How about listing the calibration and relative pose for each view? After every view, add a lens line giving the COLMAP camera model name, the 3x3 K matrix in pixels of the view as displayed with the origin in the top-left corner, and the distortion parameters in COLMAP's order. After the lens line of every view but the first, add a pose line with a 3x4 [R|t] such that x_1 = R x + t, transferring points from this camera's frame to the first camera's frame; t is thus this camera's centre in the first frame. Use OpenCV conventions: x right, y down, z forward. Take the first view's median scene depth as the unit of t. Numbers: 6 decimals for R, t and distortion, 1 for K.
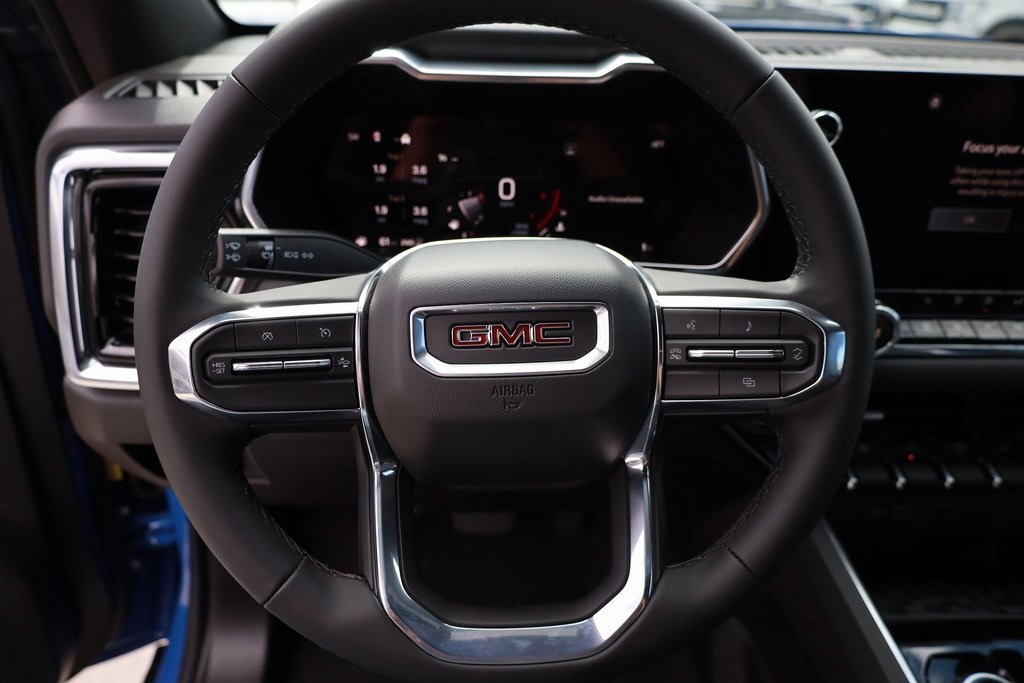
lens RADIAL K [[698.4, 0, 505.2], [0, 698.4, 346.4], [0, 0, 1]] dist [0.000659, -0.018440]
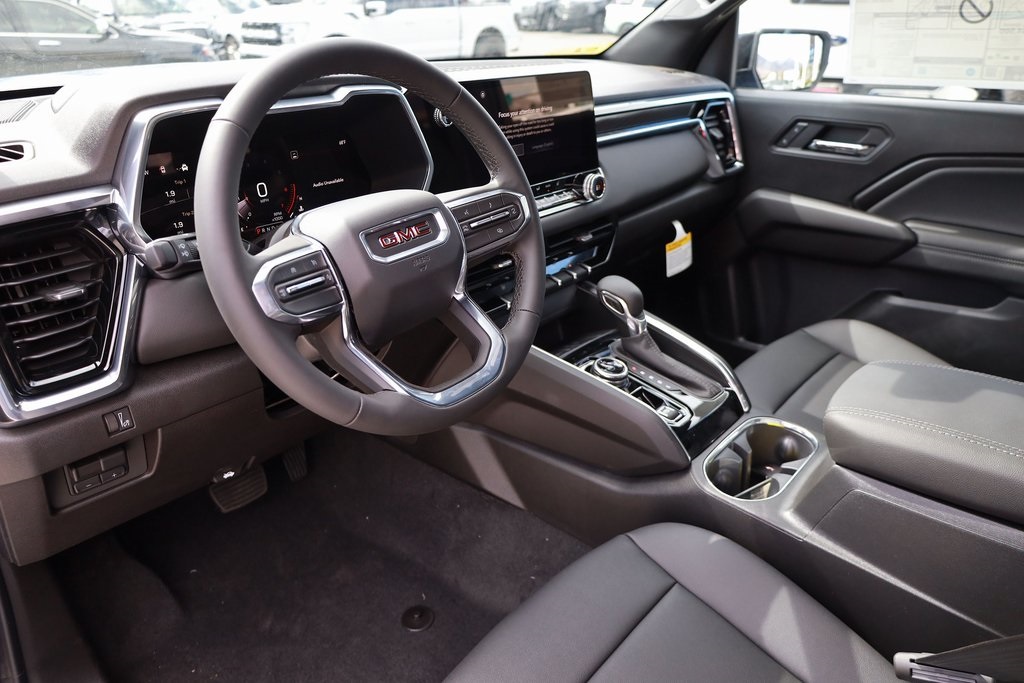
lens RADIAL K [[698.4, 0, 512.5], [0, 698.4, 346.7], [0, 0, 1]] dist [0.000659, -0.018440]
pose [[0.673565, -0.339638, 0.656473, -0.881506], [0.362846, 0.925726, 0.106647, 0.130498], [-0.643935, 0.166365, 0.746773, -0.420543]]
